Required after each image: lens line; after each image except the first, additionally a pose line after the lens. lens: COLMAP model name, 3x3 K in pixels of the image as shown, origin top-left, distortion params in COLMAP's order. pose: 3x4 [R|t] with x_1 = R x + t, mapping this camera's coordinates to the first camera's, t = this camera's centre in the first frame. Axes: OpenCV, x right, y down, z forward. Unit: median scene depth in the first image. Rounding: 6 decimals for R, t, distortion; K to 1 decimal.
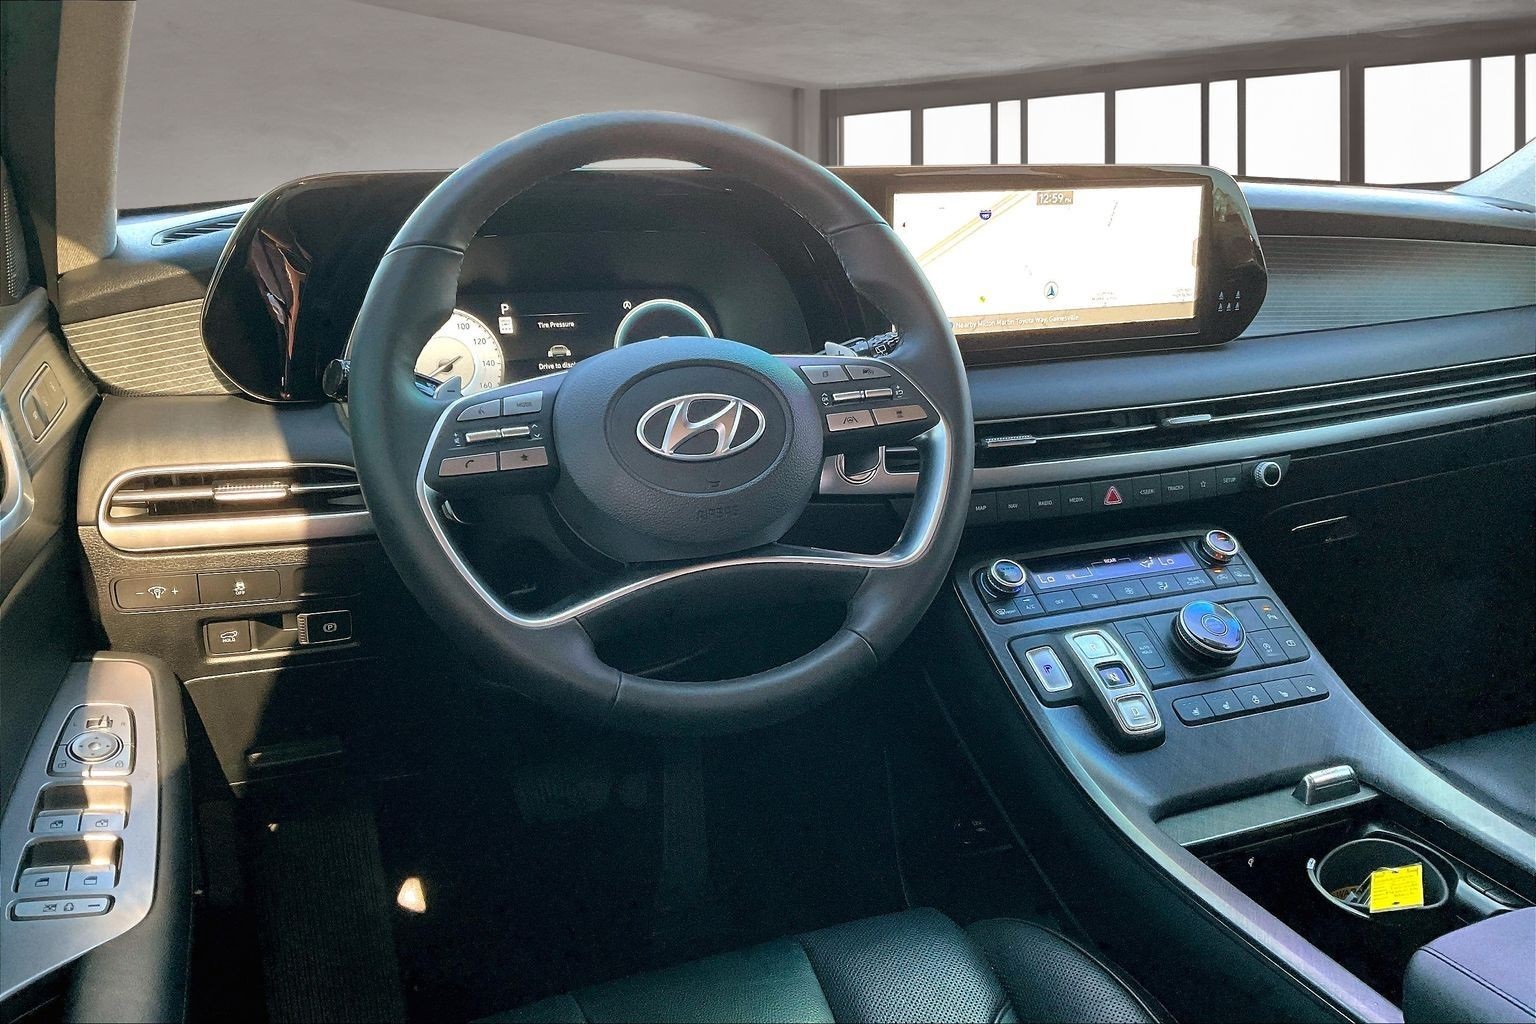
lens RADIAL K [[1266.0, 0, 763.2], [0, 1266.0, 503.4], [0, 0, 1]] dist [0.065556, -0.123884]
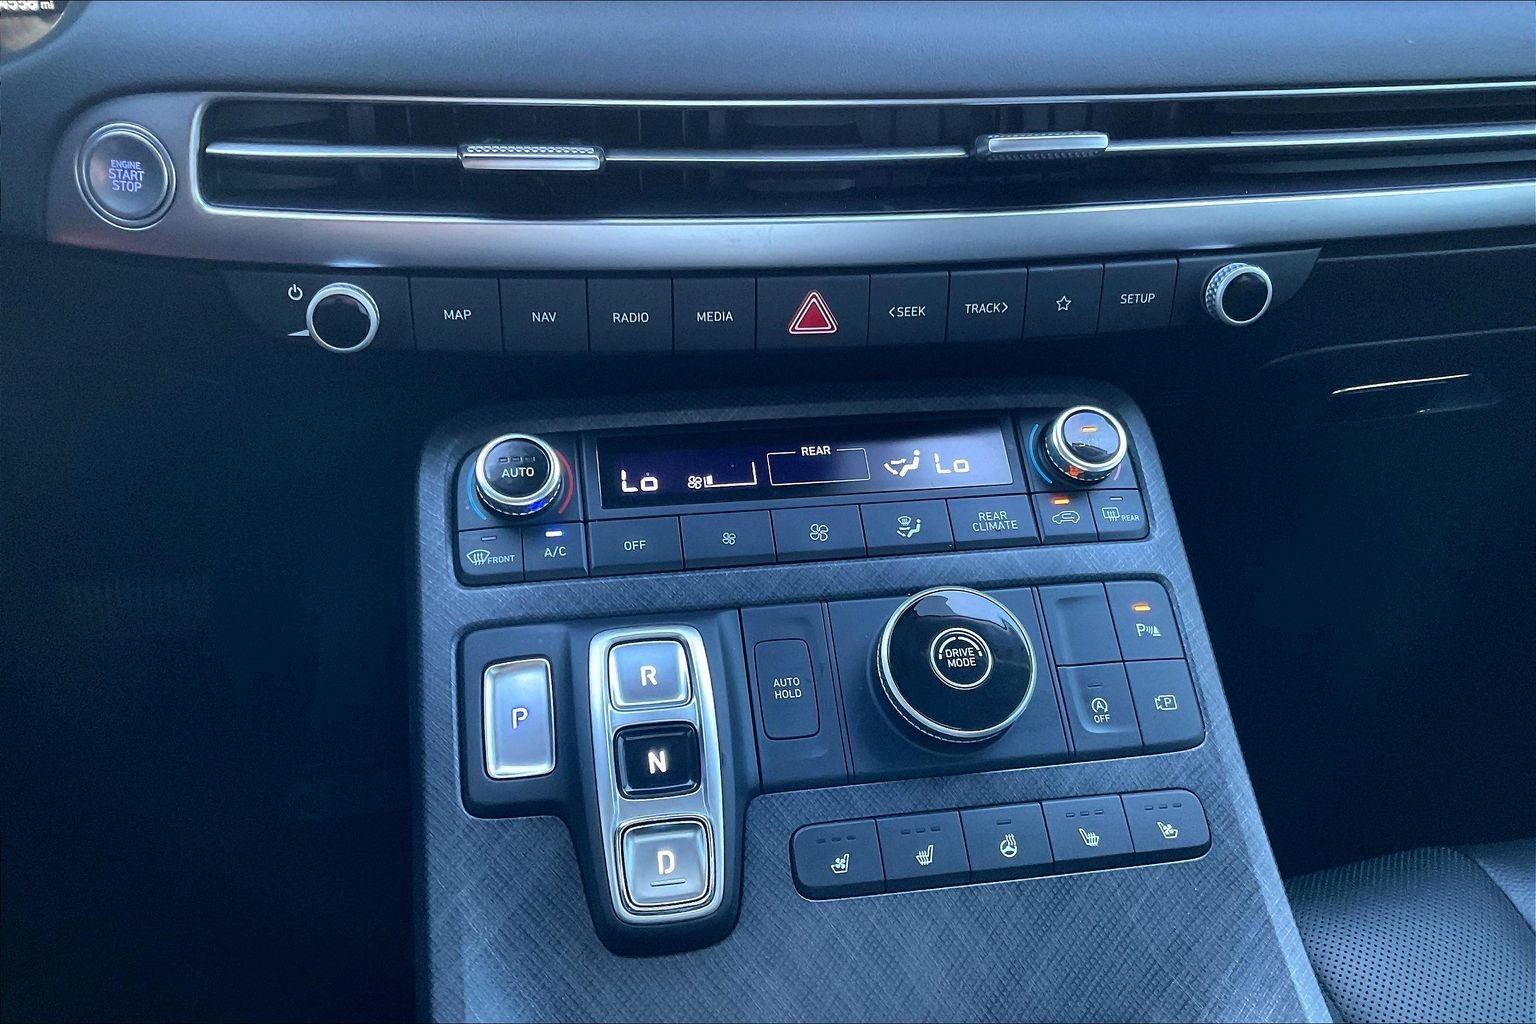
lens RADIAL K [[1259.8, 0, 773.1], [0, 1259.8, 501.3], [0, 0, 1]] dist [0.073185, -0.008844]
pose [[0.976459, 0.154955, -0.150053, 0.346682], [-0.103845, 0.947436, 0.302623, -0.075659], [0.189058, -0.279917, 0.941224, 0.601199]]
